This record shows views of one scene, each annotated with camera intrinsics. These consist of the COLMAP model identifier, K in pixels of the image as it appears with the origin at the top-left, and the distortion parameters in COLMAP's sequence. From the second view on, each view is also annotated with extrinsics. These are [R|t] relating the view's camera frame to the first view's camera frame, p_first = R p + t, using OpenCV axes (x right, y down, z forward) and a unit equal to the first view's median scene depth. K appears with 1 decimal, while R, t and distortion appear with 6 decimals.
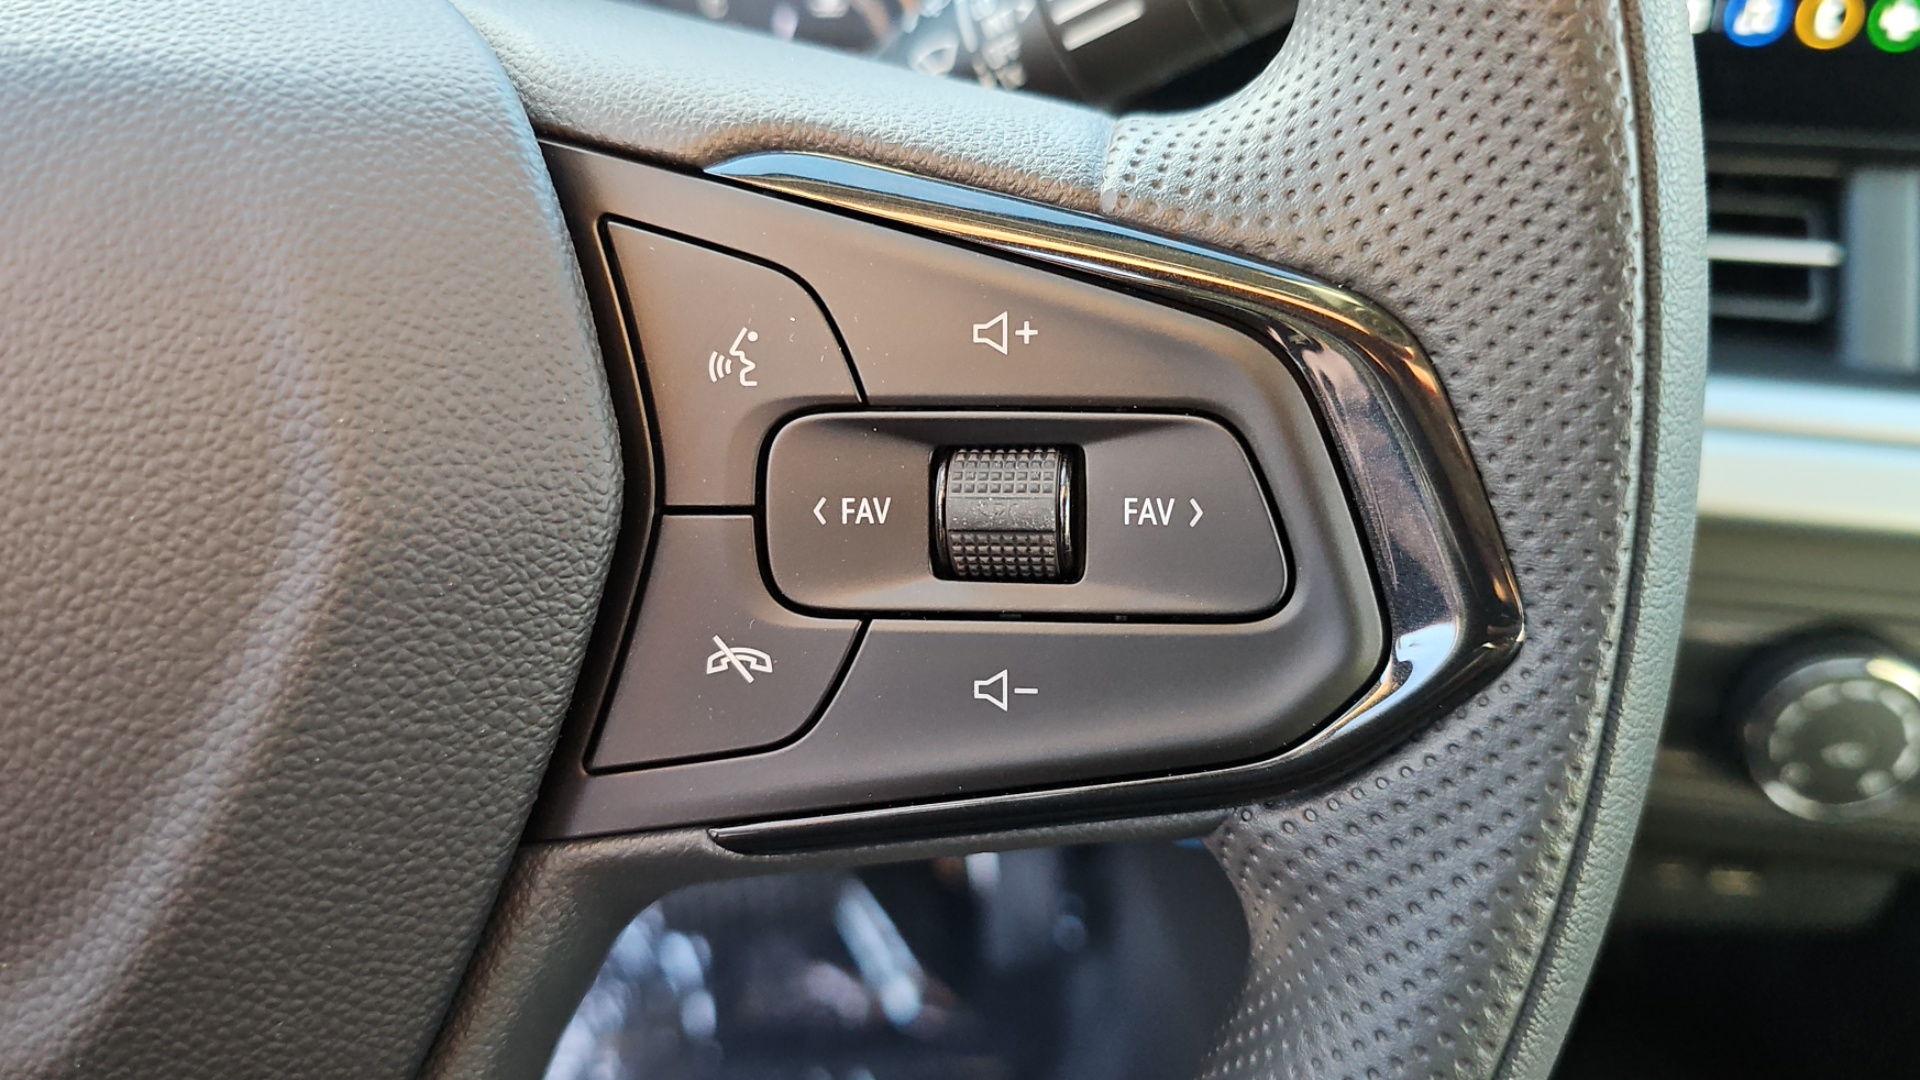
lens RADIAL K [[1383.3, 0, 960.0], [0, 1383.3, 540.0], [0, 0, 1]] dist [0.065111, -0.136729]
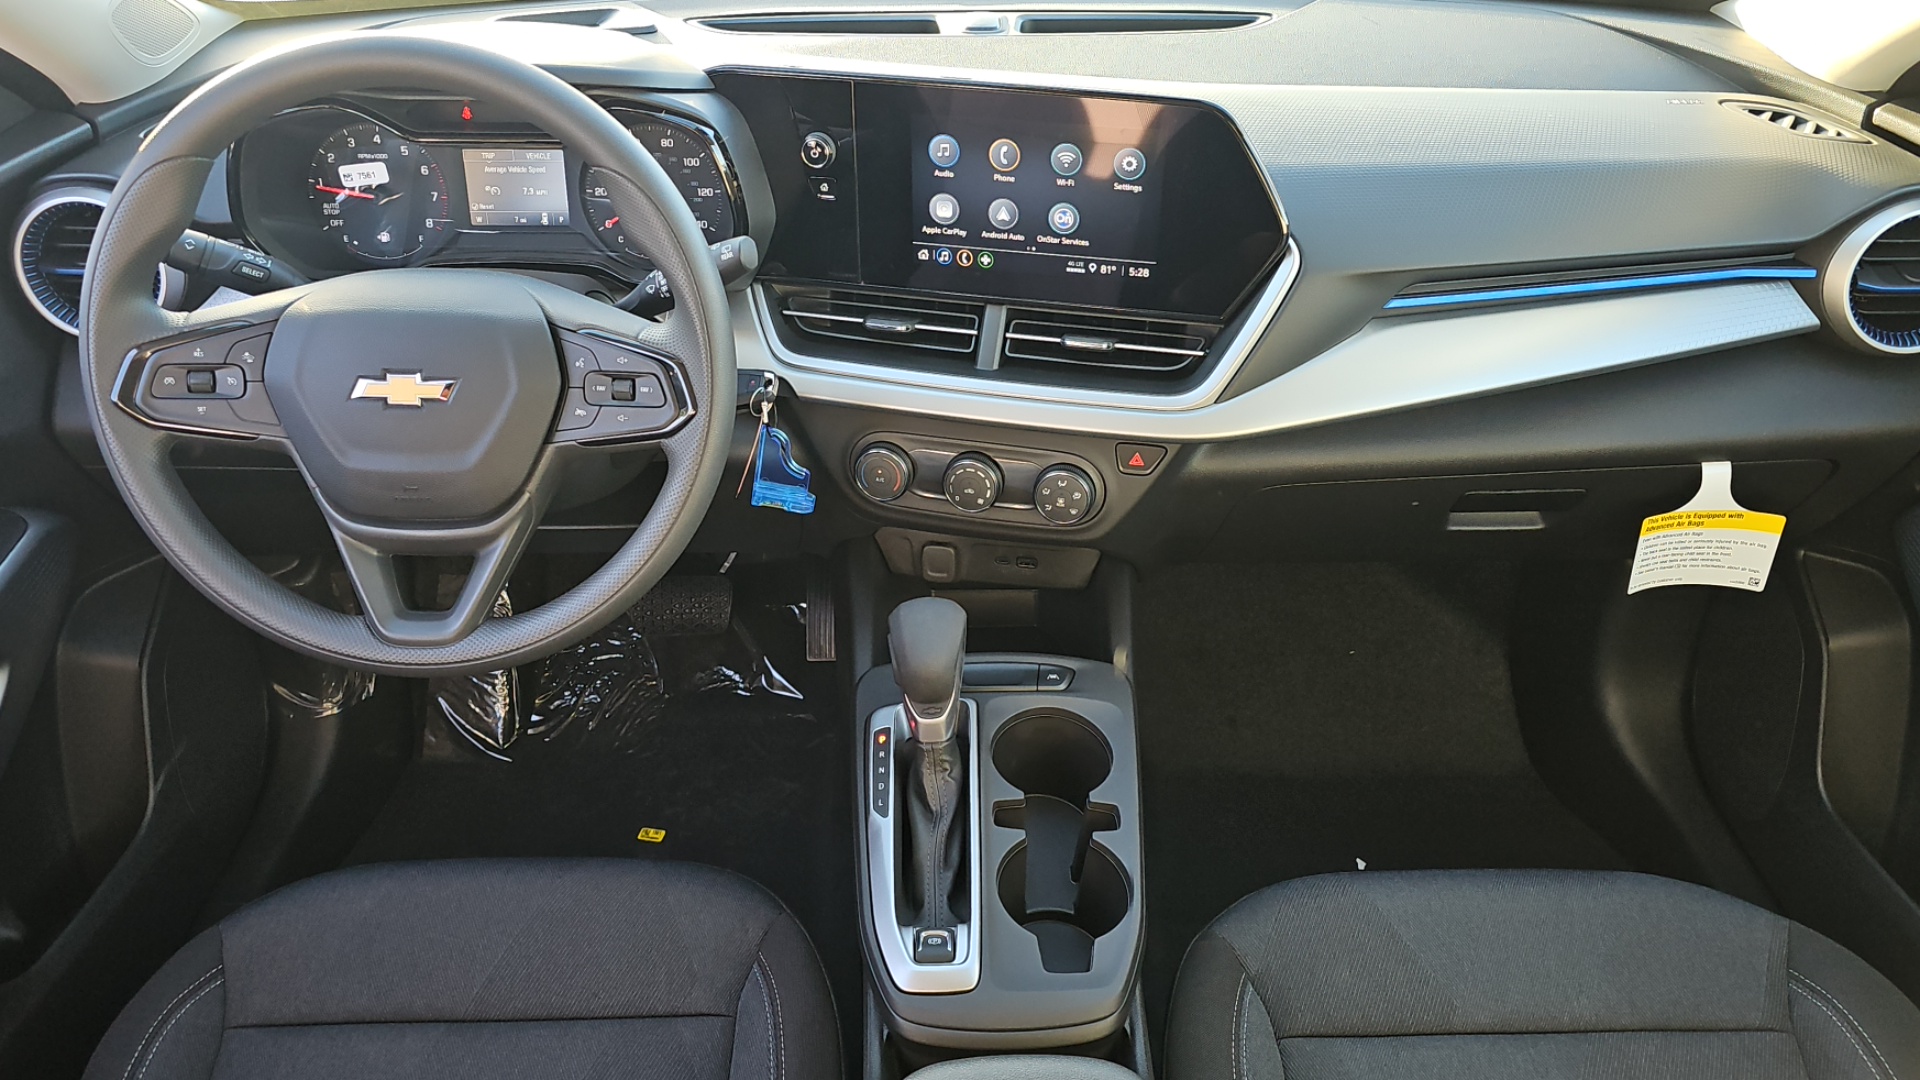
lens RADIAL K [[1404.0, 0, 966.9], [0, 1404.0, 540.2], [0, 0, 1]] dist [0.096424, -0.126133]
pose [[0.999536, 0.029835, -0.006140, 1.598441], [-0.029629, 0.999069, 0.031368, 0.402460], [0.007070, -0.031171, 0.999489, -5.229850]]
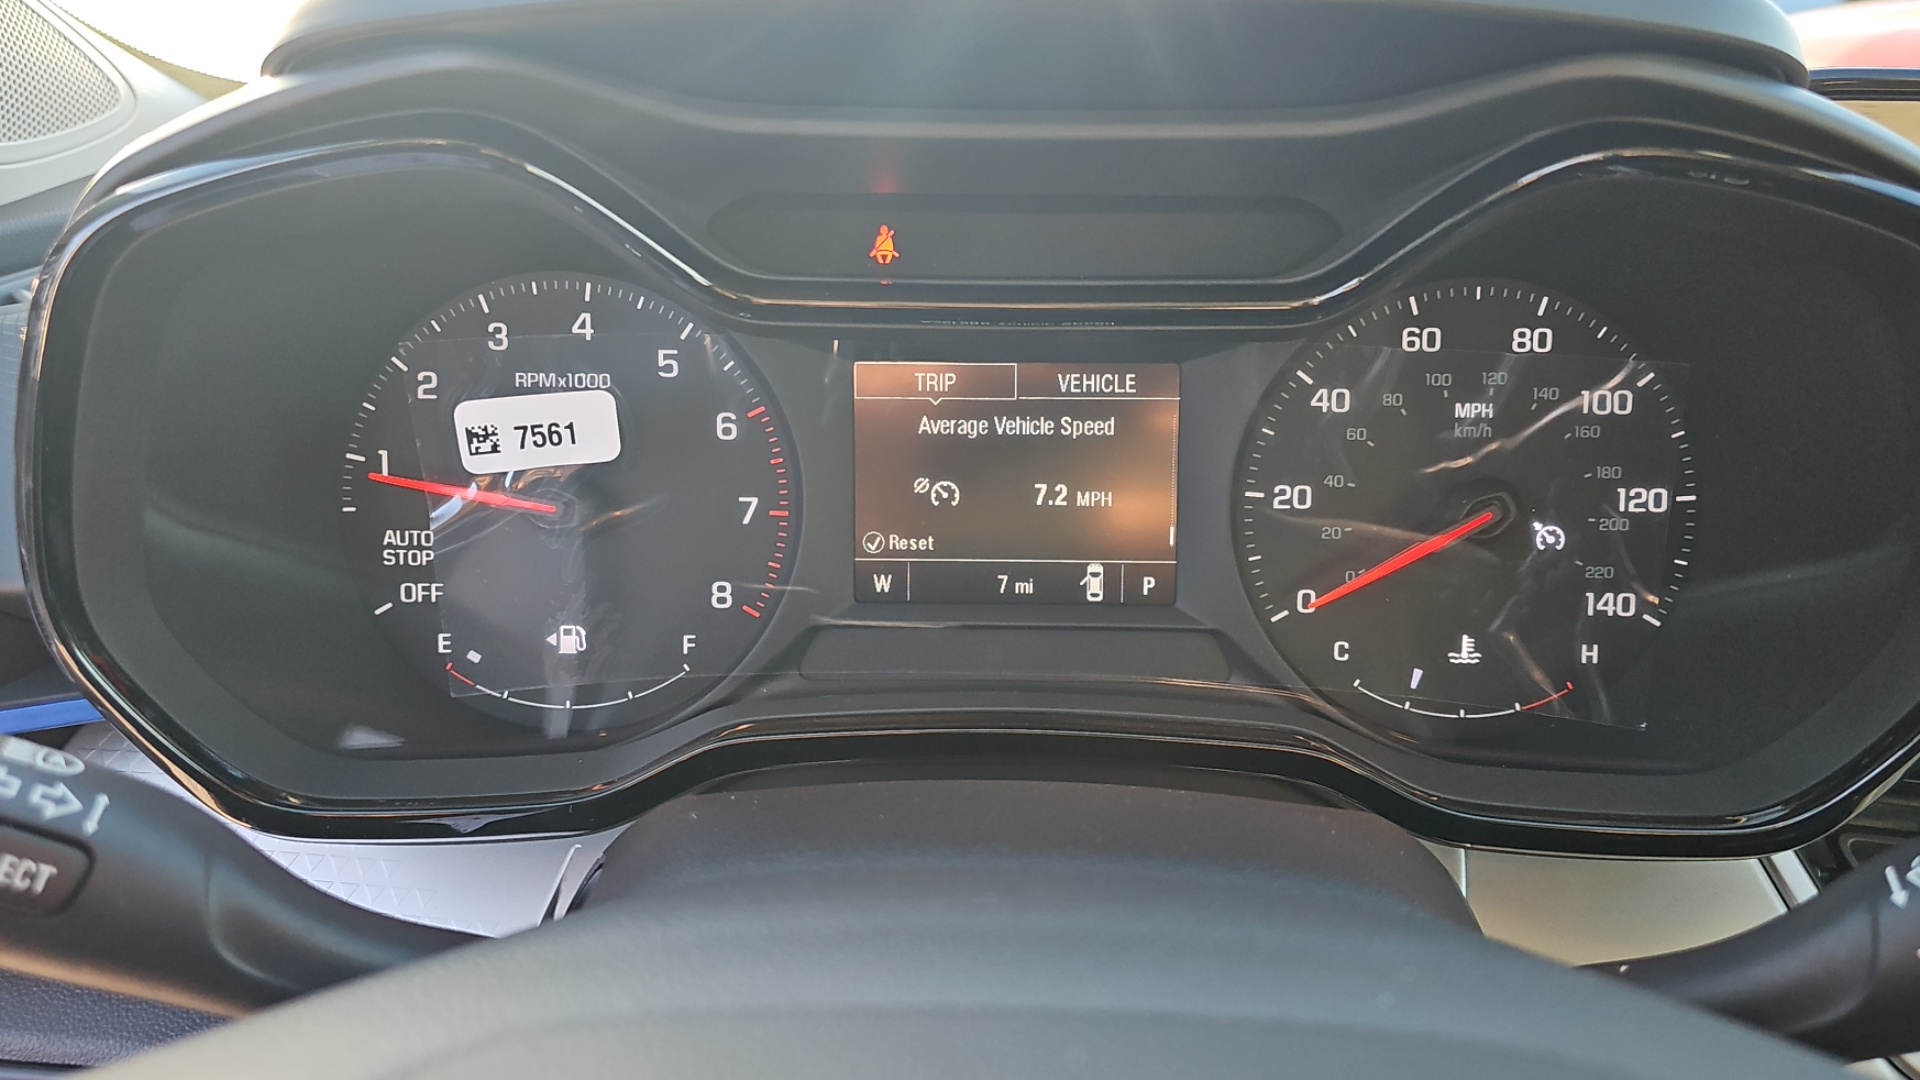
lens RADIAL K [[1383.3, 0, 960.0], [0, 1383.3, 540.0], [0, 0, 1]] dist [0.065111, -0.136729]
pose [[0.998760, 0.040591, -0.028817, -0.959864], [-0.045388, 0.980289, -0.192285, -0.653842], [0.020444, 0.193355, 0.980916, 0.269475]]
